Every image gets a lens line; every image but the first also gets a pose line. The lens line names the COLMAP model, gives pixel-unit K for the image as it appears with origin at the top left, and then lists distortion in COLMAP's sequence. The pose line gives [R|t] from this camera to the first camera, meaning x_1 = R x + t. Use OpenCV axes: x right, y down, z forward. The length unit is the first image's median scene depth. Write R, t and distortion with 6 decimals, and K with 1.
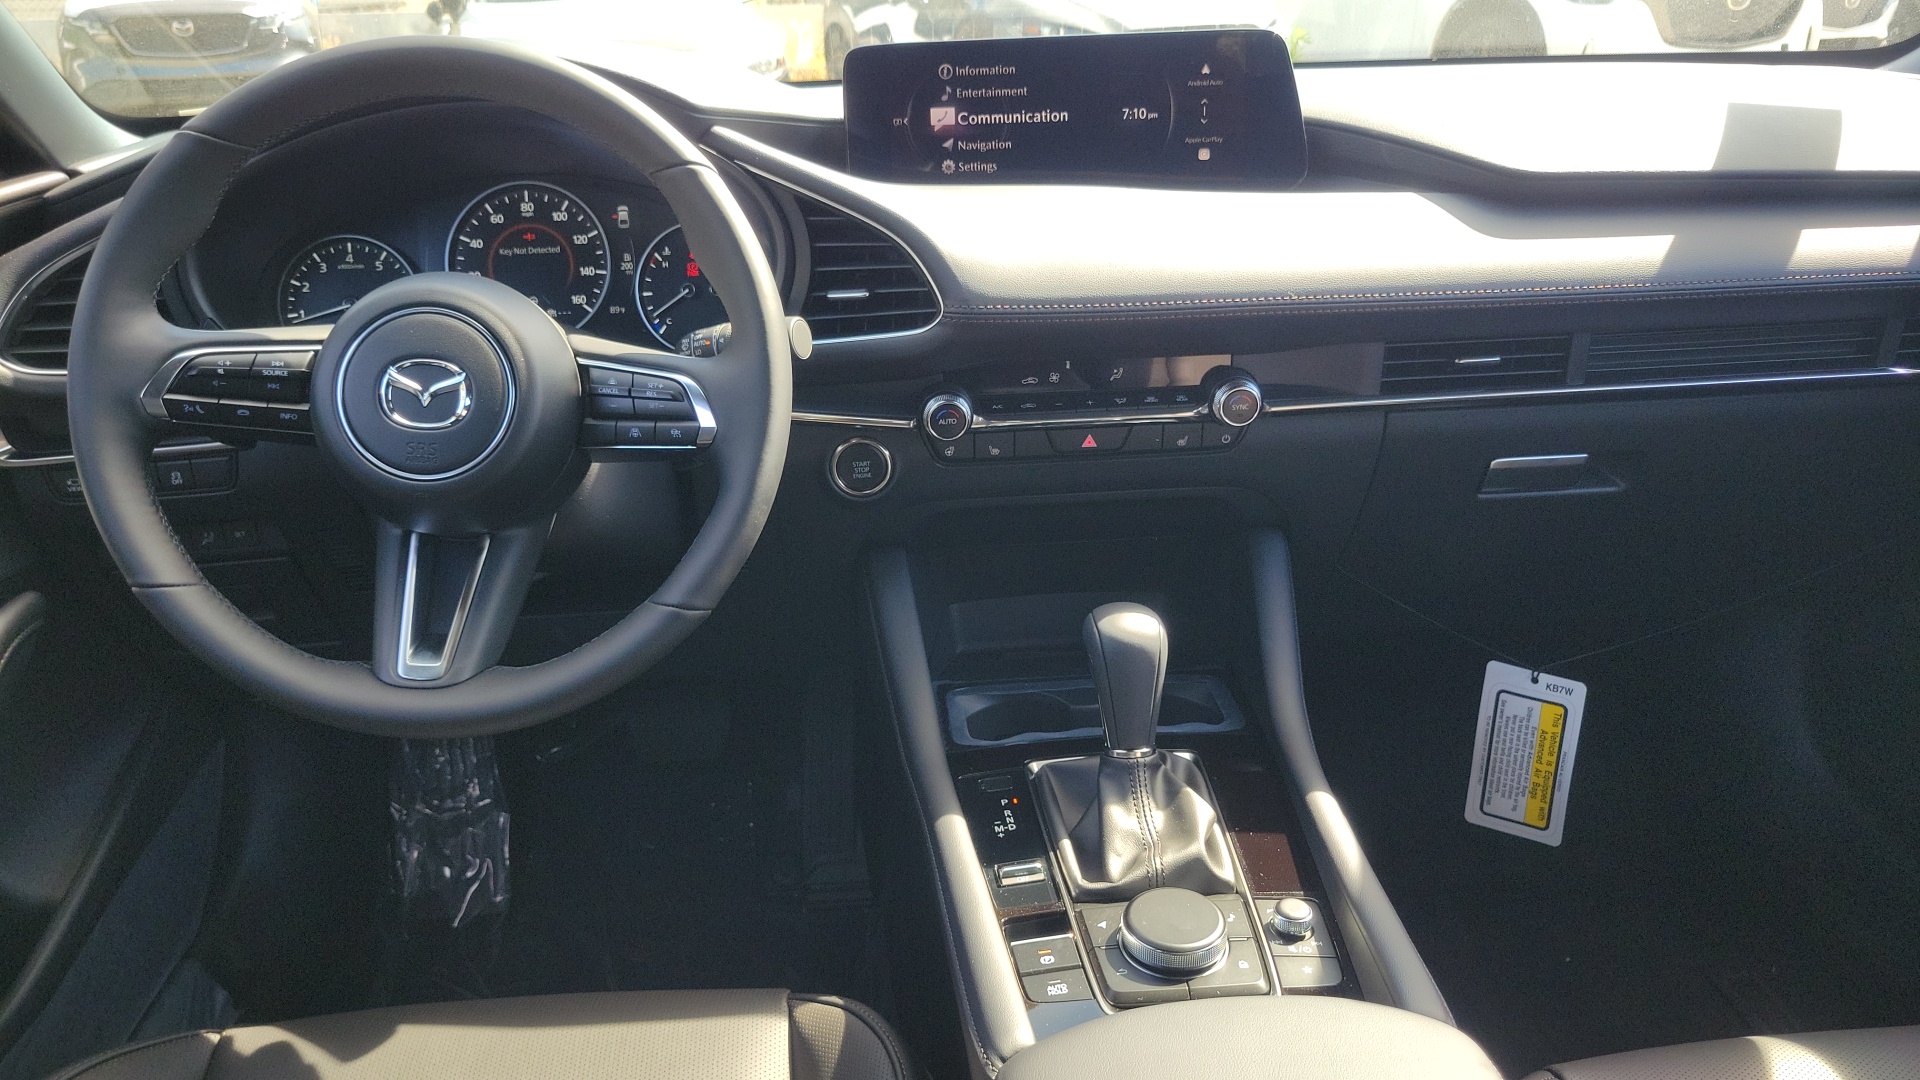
lens RADIAL K [[1521.3, 0, 969.1], [0, 1521.3, 562.8], [0, 0, 1]] dist [0.020267, -0.011738]
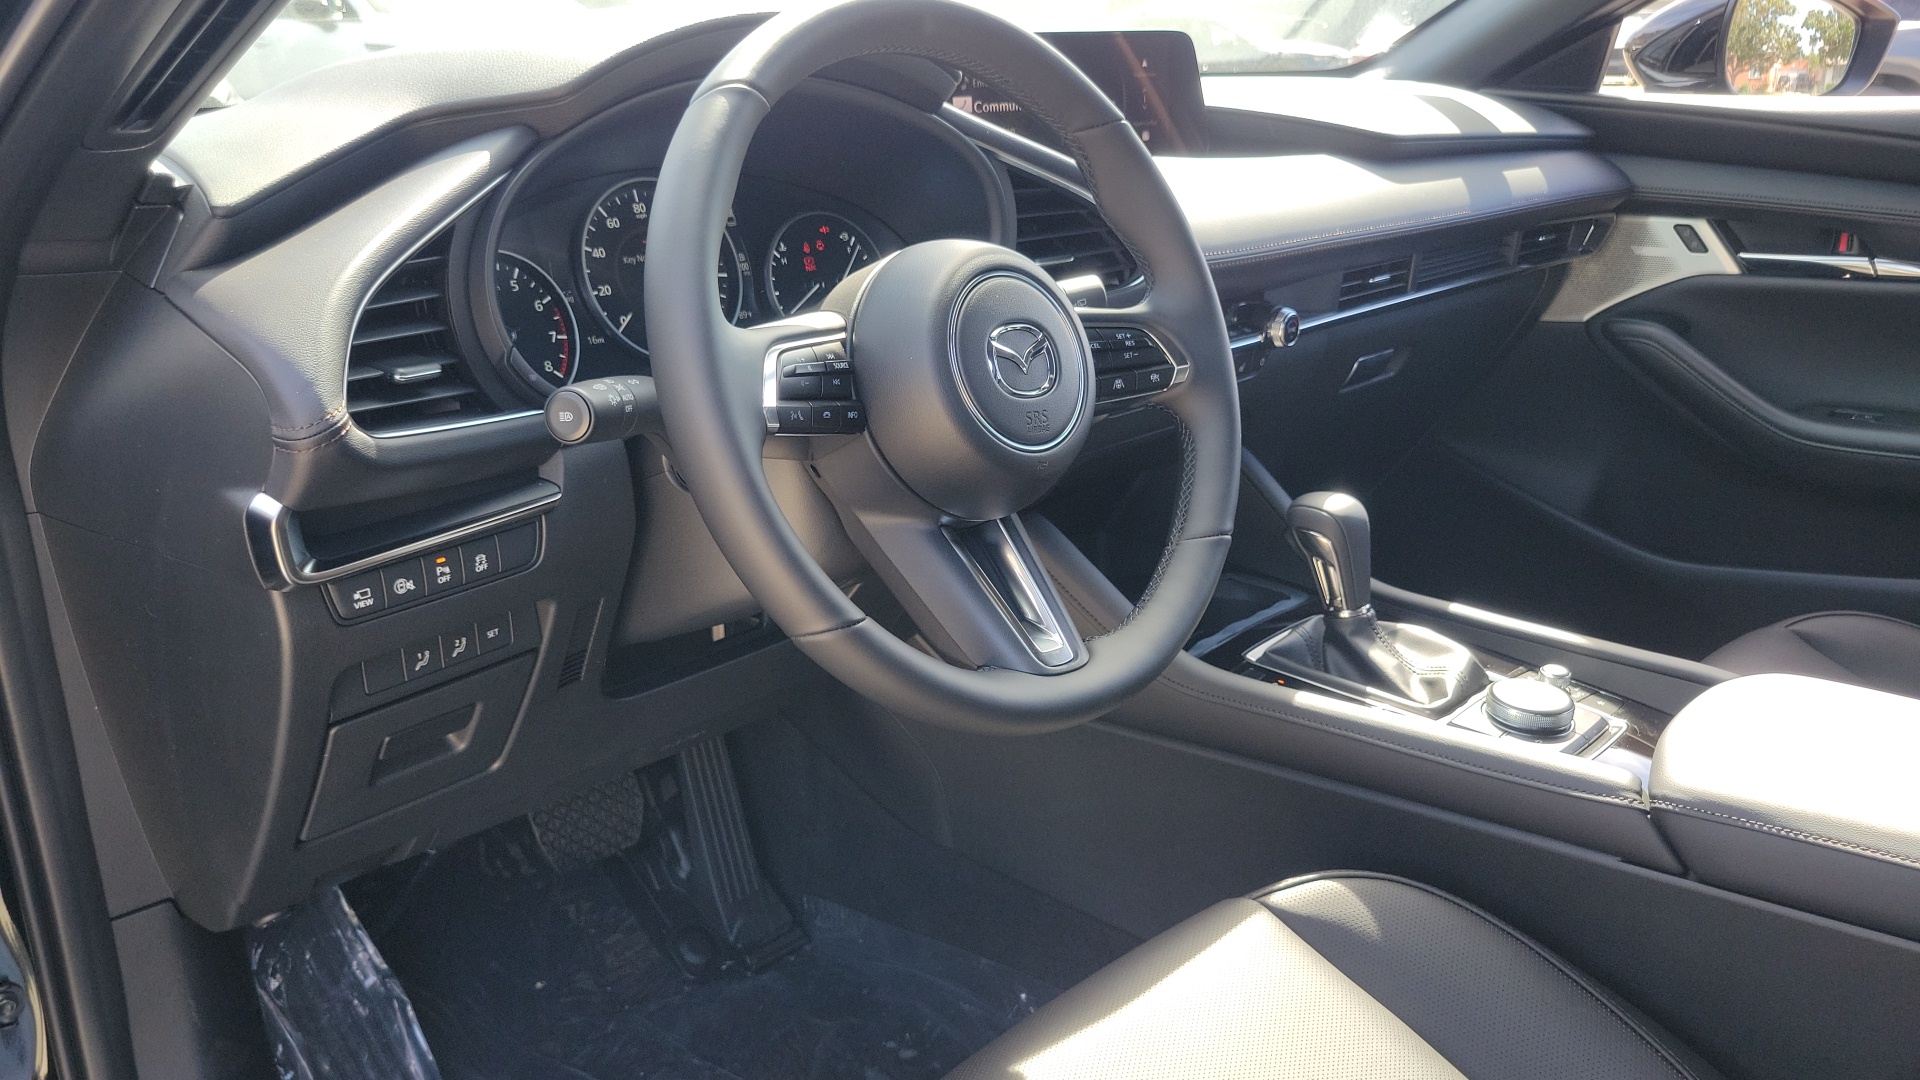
lens RADIAL K [[1480.1, 0, 958.0], [0, 1480.1, 578.6], [0, 0, 1]] dist [-0.000592, -0.000034]
pose [[0.734152, -0.206978, 0.646669, -0.821967], [0.230386, 0.971839, 0.049501, -0.029513], [-0.638704, 0.112642, 0.761163, 0.288026]]
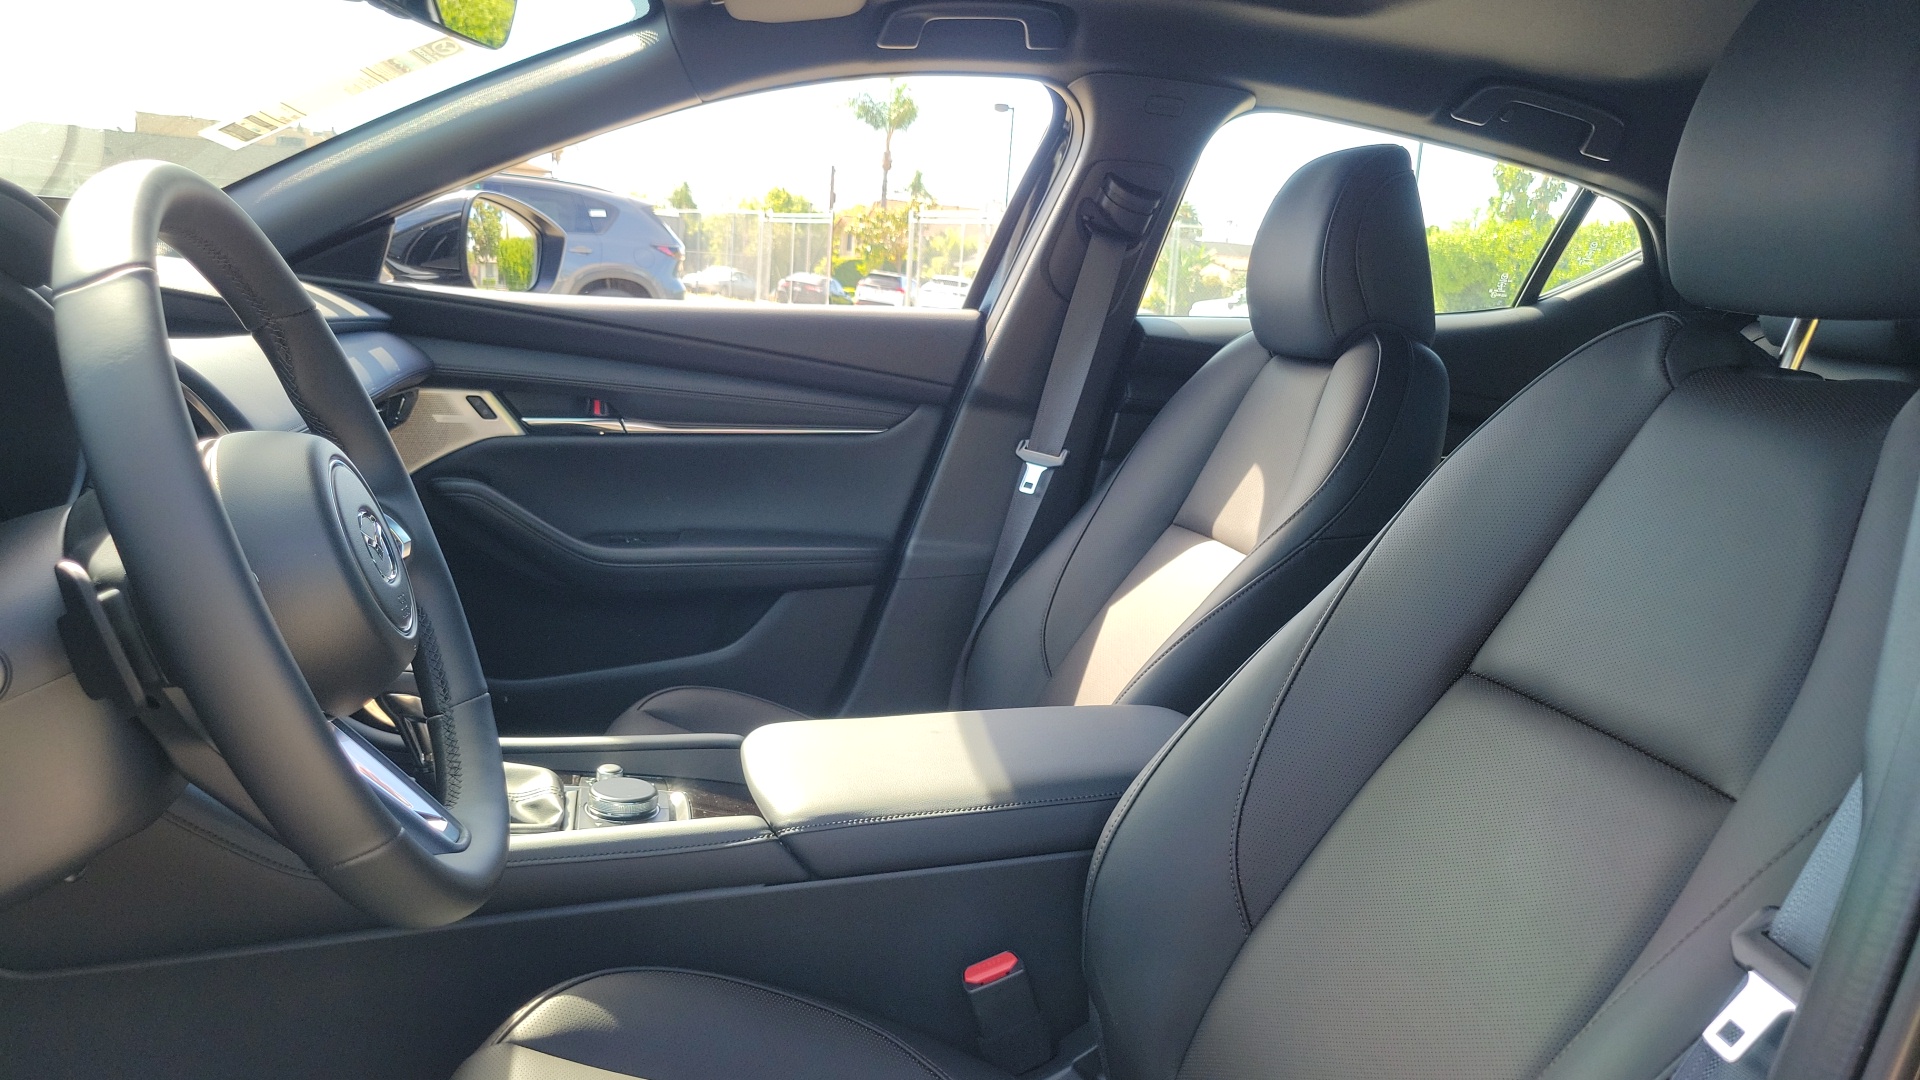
lens RADIAL K [[1521.3, 0, 969.1], [0, 1521.3, 562.8], [0, 0, 1]] dist [0.020267, -0.011738]
pose [[-0.218579, -0.175390, 0.959928, -1.114659], [0.277381, 0.931968, 0.233442, -0.193246], [-0.935566, 0.317291, -0.155059, 0.674069]]
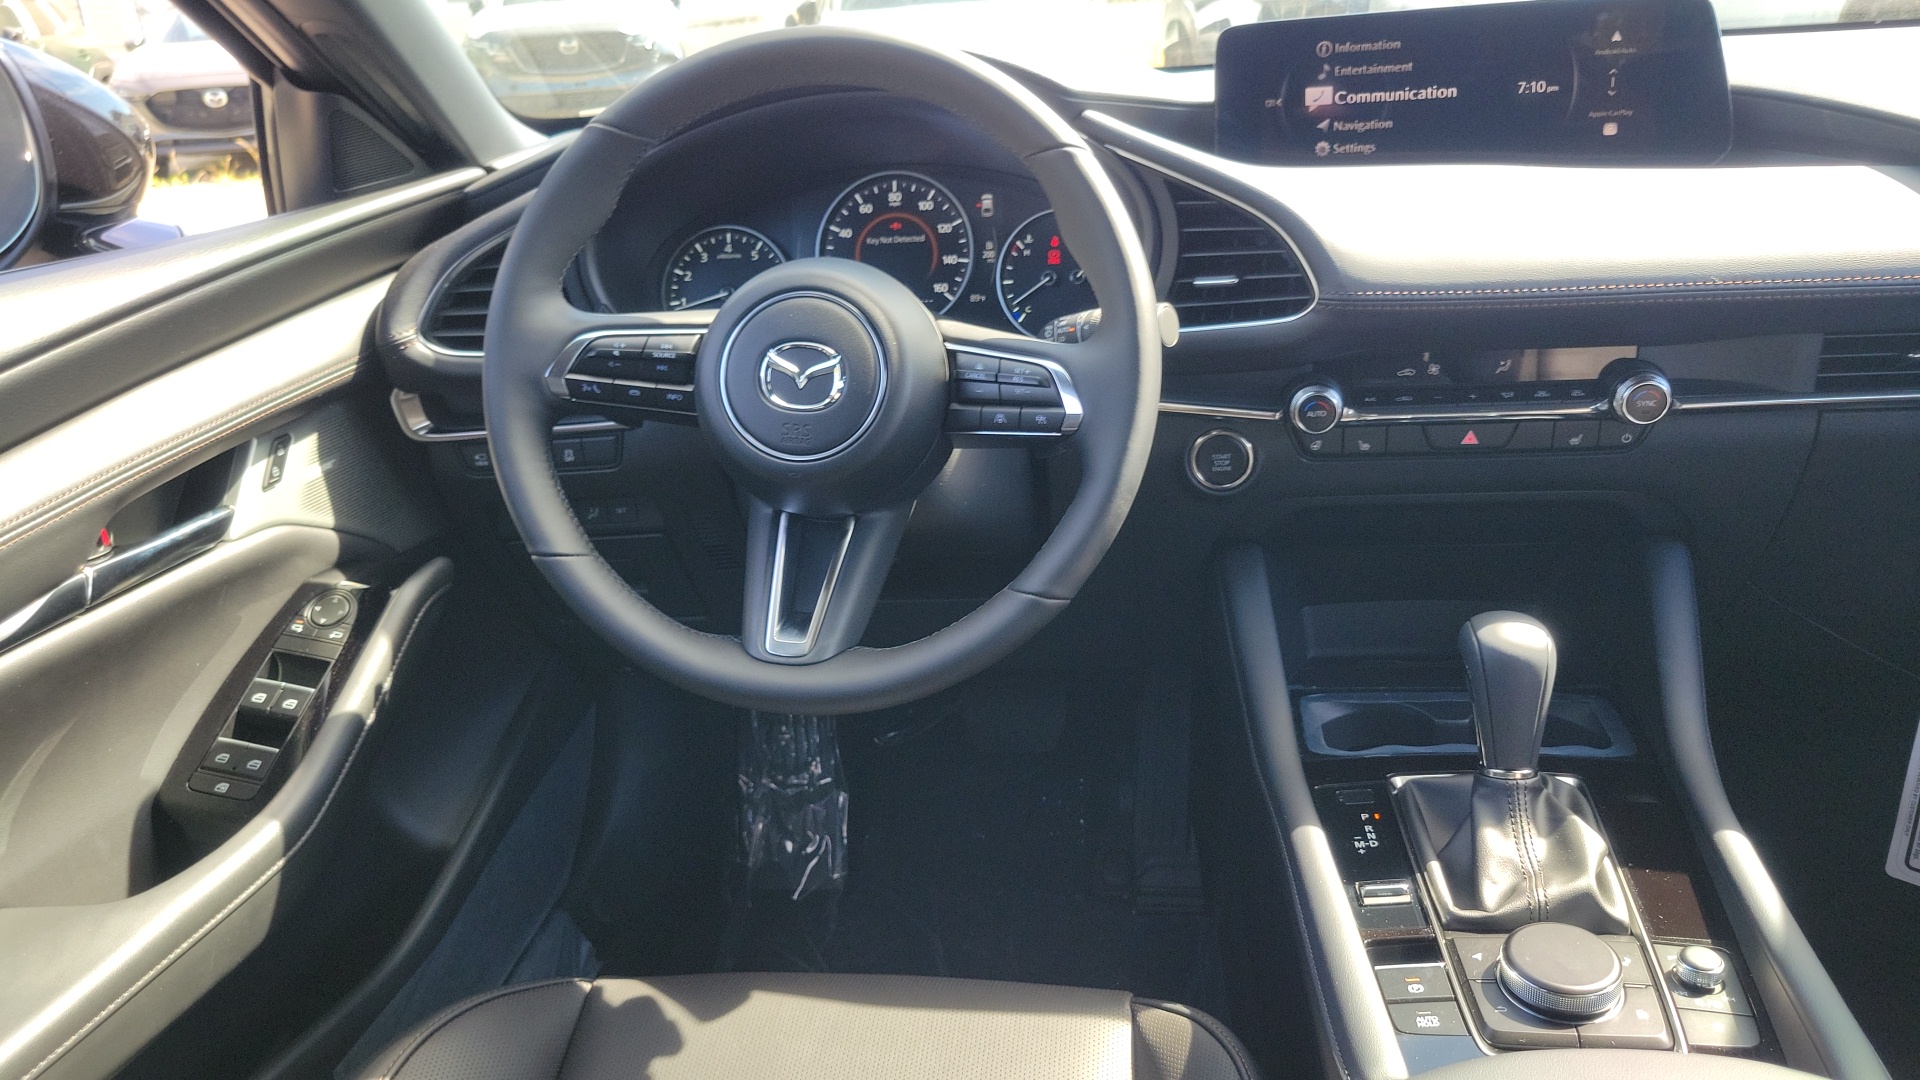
lens RADIAL K [[1521.3, 0, 969.1], [0, 1521.3, 562.8], [0, 0, 1]] dist [0.020267, -0.011738]
pose [[0.978708, 0.036882, -0.201917, -0.030897], [-0.037125, 0.999307, 0.002588, 0.005987], [0.201873, 0.004964, 0.979399, 0.021408]]
